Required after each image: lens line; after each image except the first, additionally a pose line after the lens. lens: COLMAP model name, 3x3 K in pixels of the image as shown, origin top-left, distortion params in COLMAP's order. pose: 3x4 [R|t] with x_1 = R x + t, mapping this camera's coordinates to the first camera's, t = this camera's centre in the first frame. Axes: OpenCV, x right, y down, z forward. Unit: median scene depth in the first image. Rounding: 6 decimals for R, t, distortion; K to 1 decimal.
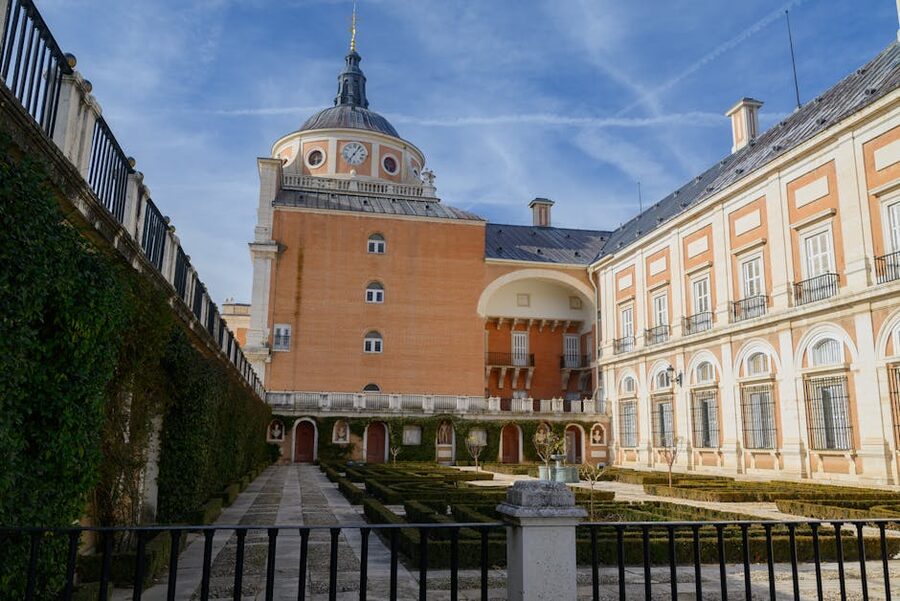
lens RADIAL K [[714.2, 0, 450.4], [0, 714.2, 301.3], [0, 0, 1]] dist [-0.016054, -0.004756]
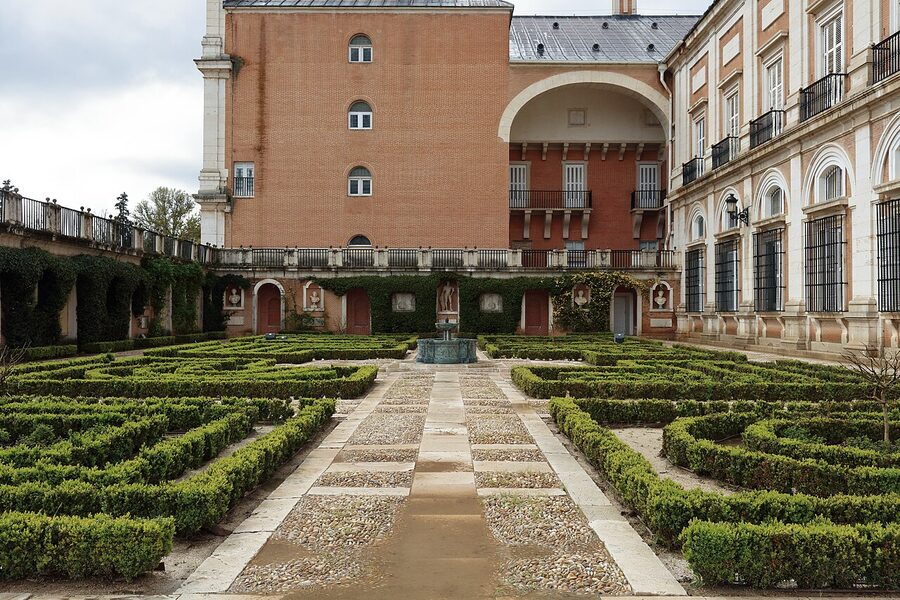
lens RADIAL K [[842.3, 0, 450.5], [0, 842.3, 298.4], [0, 0, 1]] dist [0.001827, 0.000000]
pose [[0.978569, -0.011772, -0.205583, 0.174098], [0.048358, 0.983582, 0.173861, 0.028129], [0.200161, -0.180077, 0.963072, 0.124254]]
